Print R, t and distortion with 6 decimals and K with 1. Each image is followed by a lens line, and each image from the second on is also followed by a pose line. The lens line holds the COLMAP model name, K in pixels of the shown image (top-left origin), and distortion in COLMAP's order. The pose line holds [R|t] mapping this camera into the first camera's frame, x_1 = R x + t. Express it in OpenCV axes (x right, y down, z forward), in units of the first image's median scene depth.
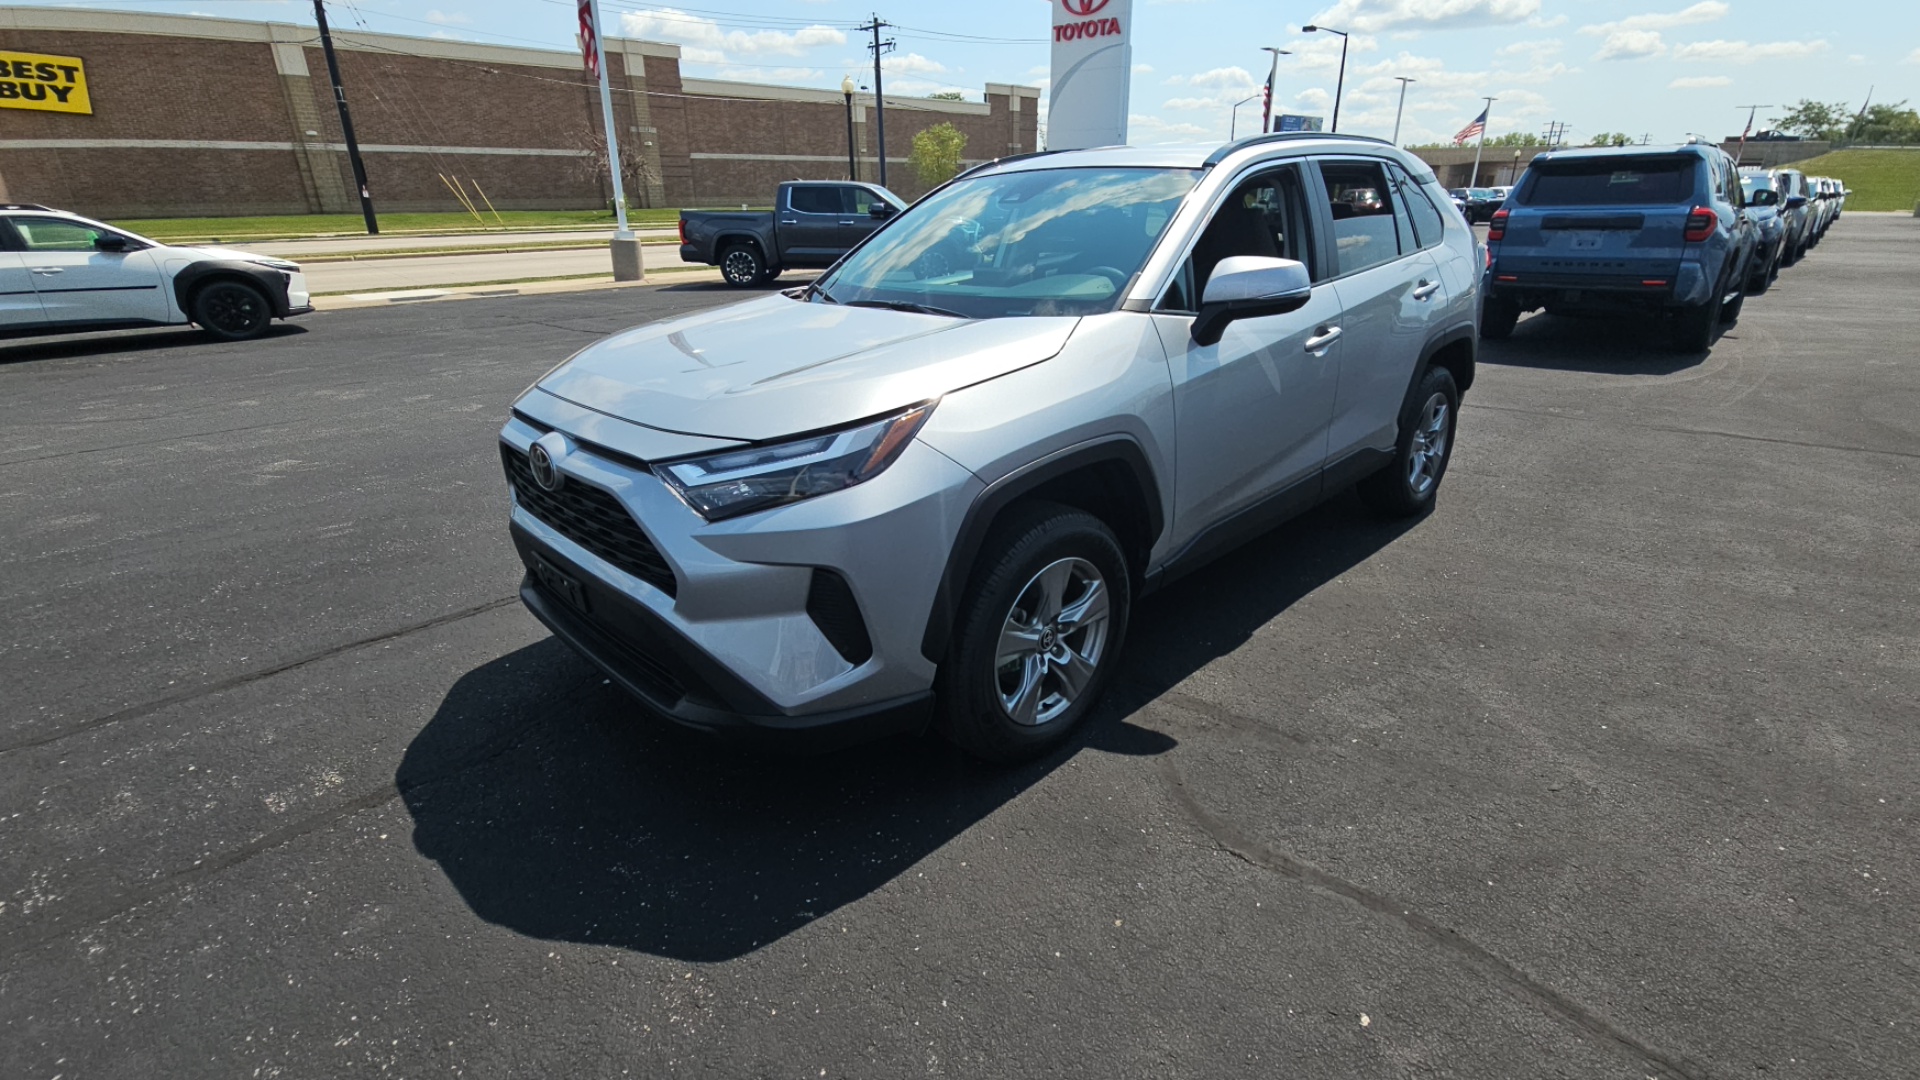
lens RADIAL K [[859.5, 0, 975.3], [0, 859.5, 536.7], [0, 0, 1]] dist [0.010727, -0.008777]
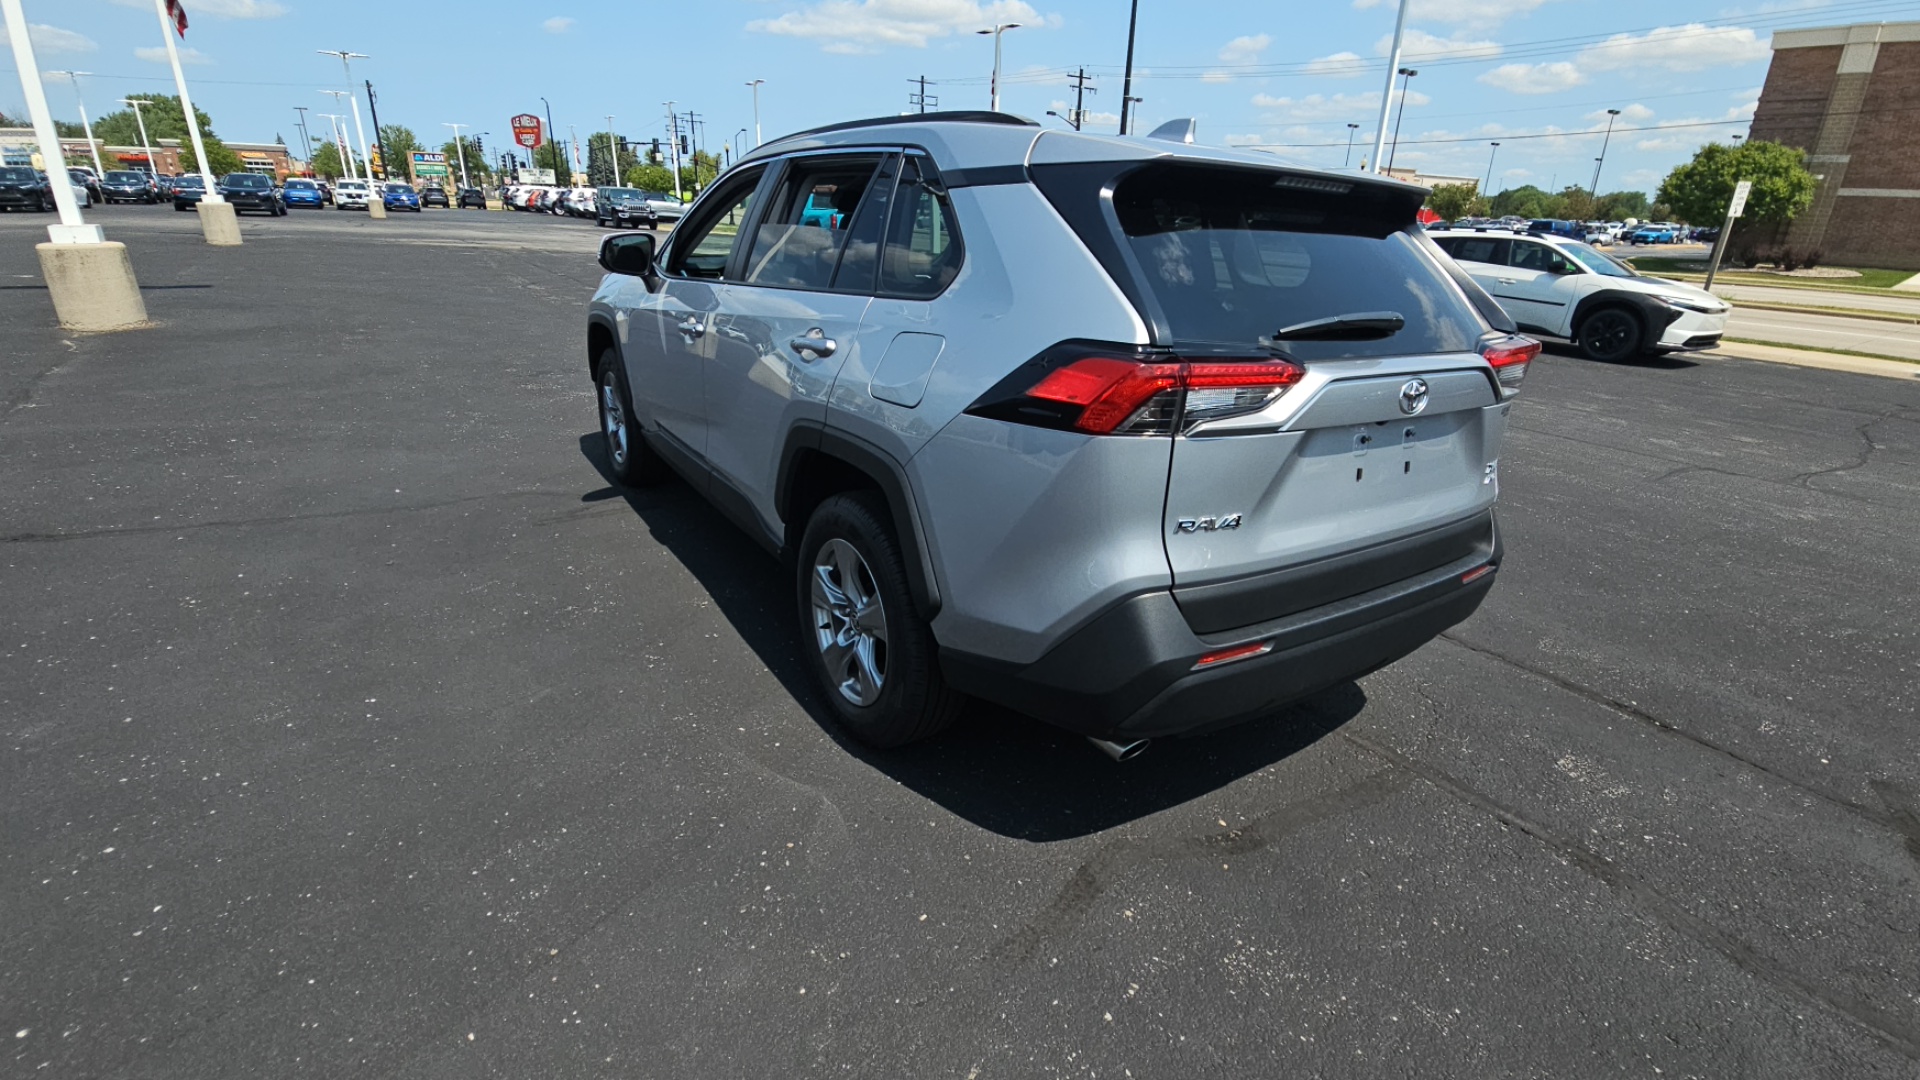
lens RADIAL K [[859.5, 0, 978.7], [0, 859.5, 534.7], [0, 0, 1]] dist [0.010727, -0.008777]
pose [[-0.178954, 0.350503, -0.919306, 0.156254], [-0.402908, 0.826337, 0.393488, -0.064493], [0.897575, 0.440812, -0.006656, 0.160350]]
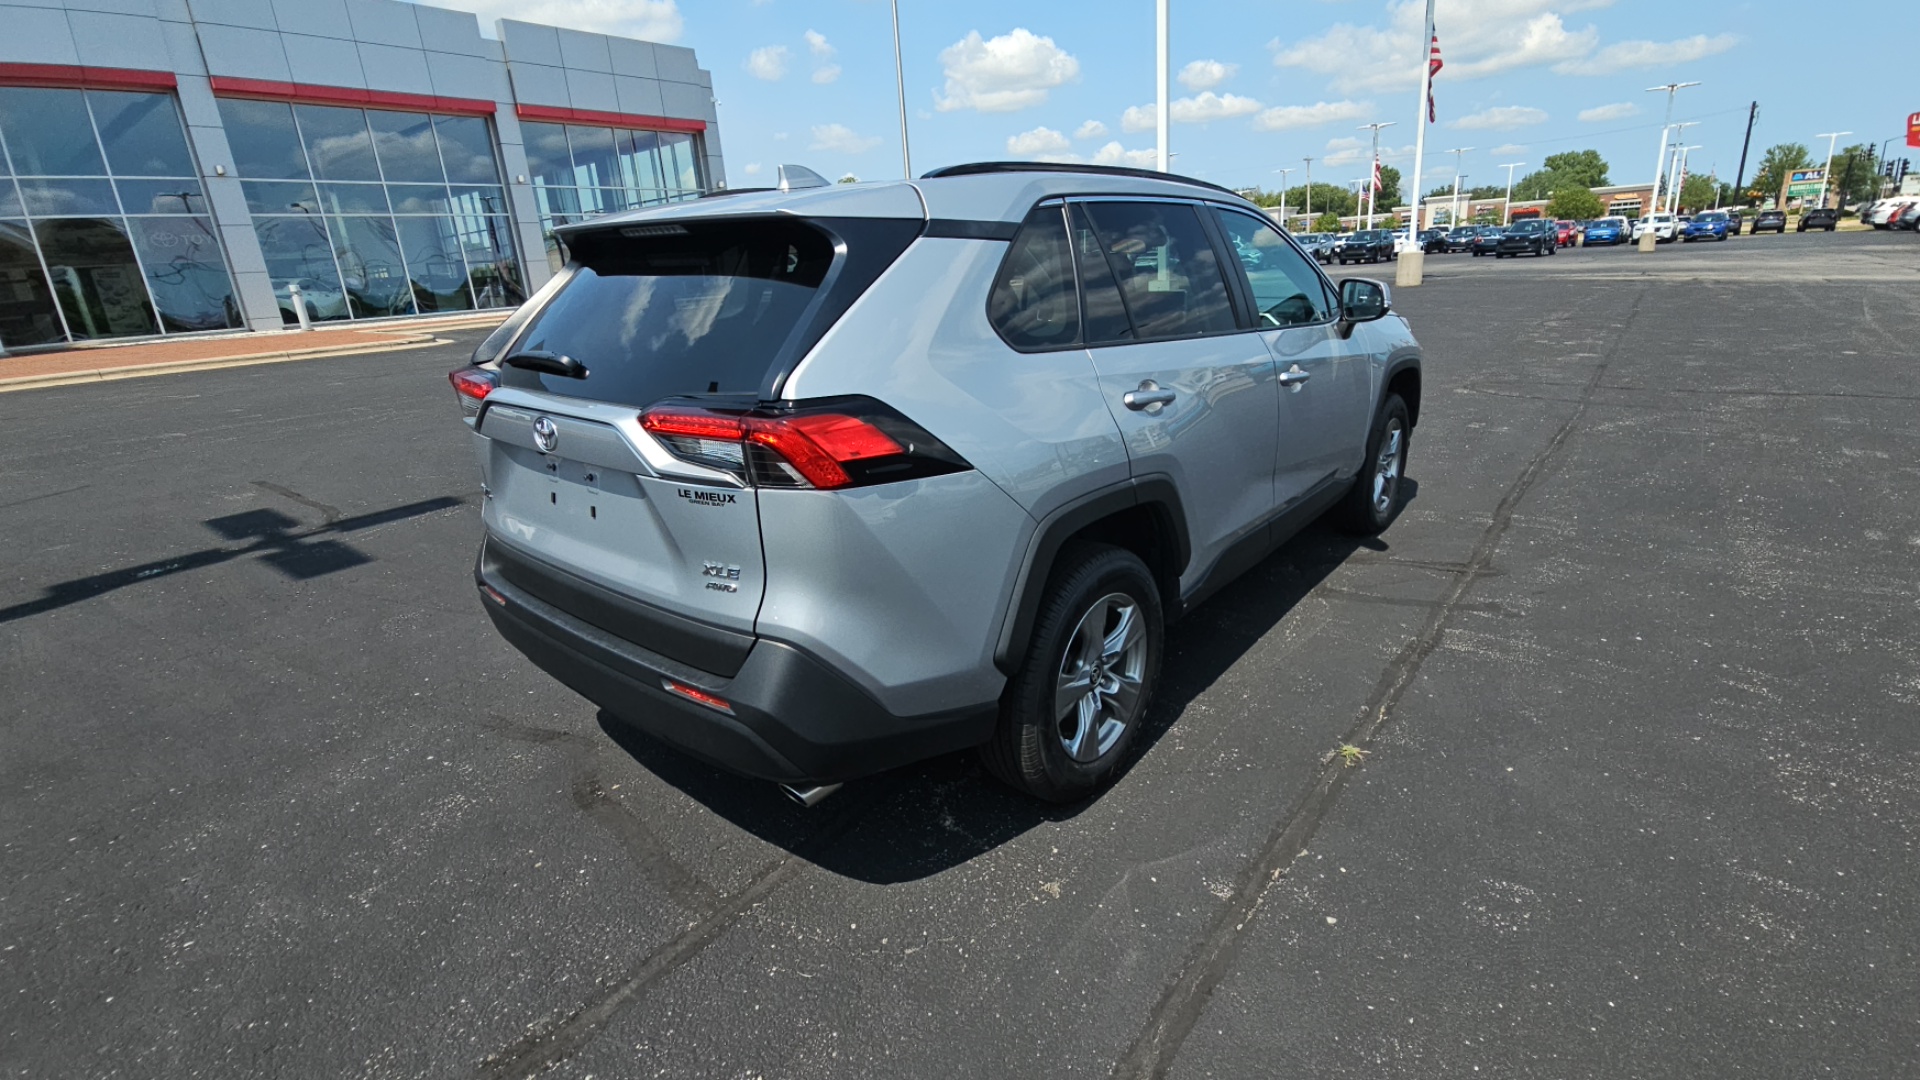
lens RADIAL K [[859.5, 0, 976.8], [0, 859.5, 533.7], [0, 0, 1]] dist [0.010727, -0.008777]
pose [[-0.992075, 0.096166, -0.080862, 0.051112], [0.022541, 0.769362, 0.638415, -0.100088], [0.123606, 0.631533, -0.765433, 0.253259]]
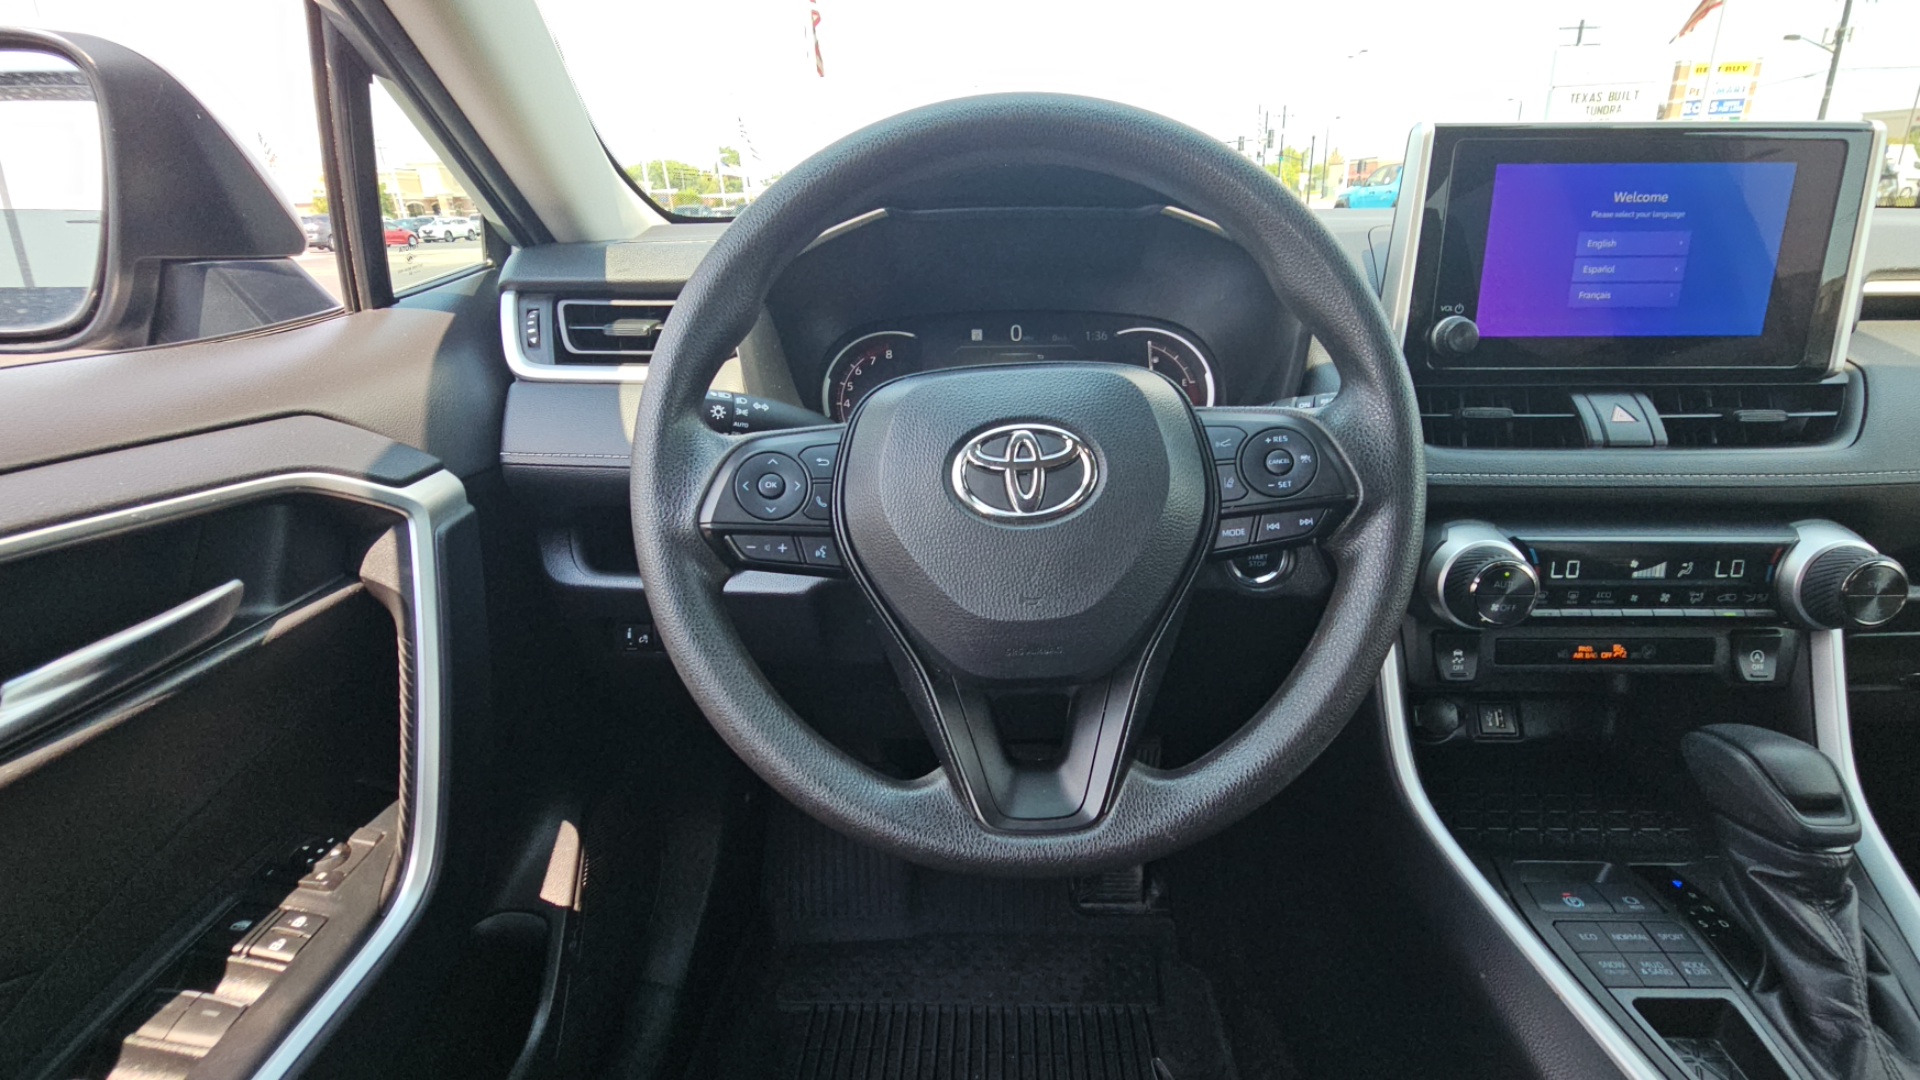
lens RADIAL K [[859.5, 0, 977.3], [0, 859.5, 549.2], [0, 0, 1]] dist [0.010727, -0.008777]
pose [[-0.709078, 0.289297, -0.643052, 0.029662], [-0.230253, 0.766976, 0.598942, -0.037061], [0.666477, 0.572761, -0.477234, 0.121027]]
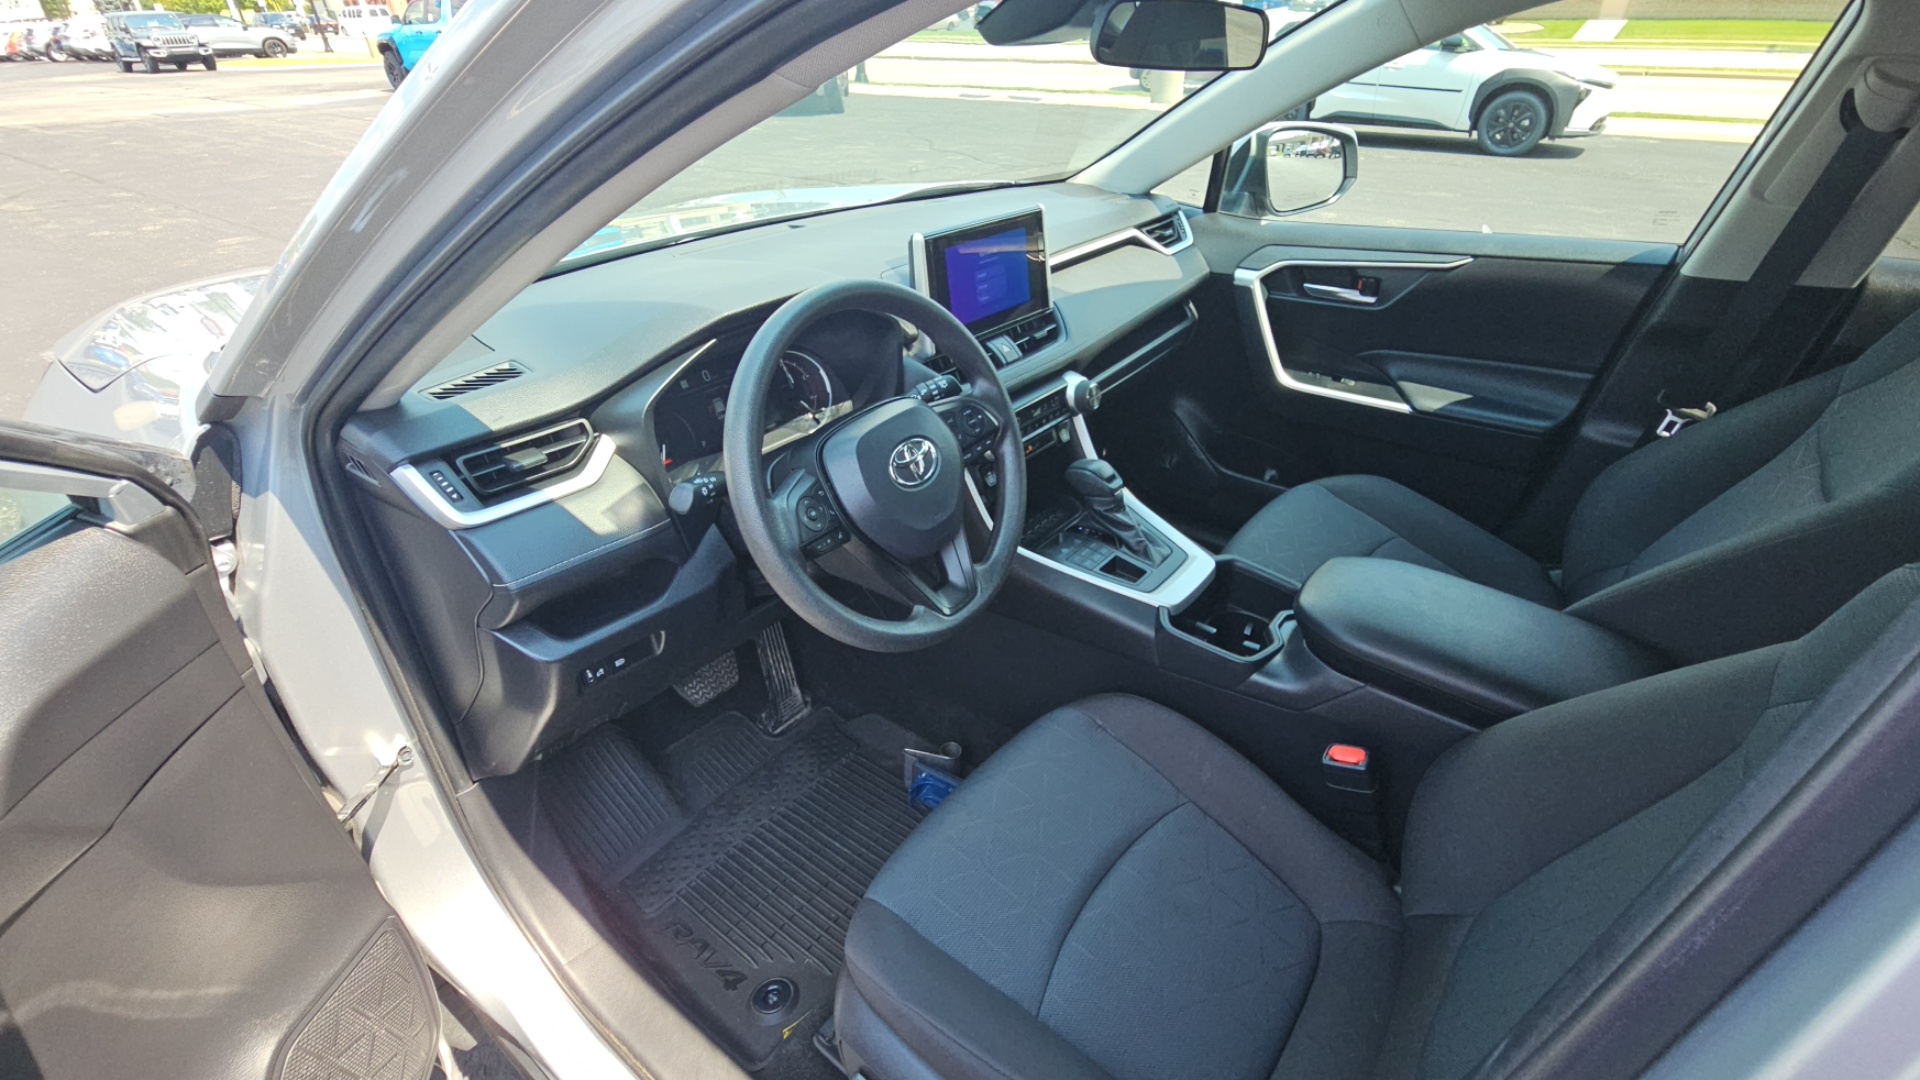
lens RADIAL K [[859.5, 0, 979.1], [0, 859.5, 544.4], [0, 0, 1]] dist [0.010727, -0.008777]
pose [[0.138152, 0.531070, -0.835990, 0.047741], [-0.360173, 0.813230, 0.457091, -0.042504], [0.922599, 0.237953, 0.303626, 0.107384]]
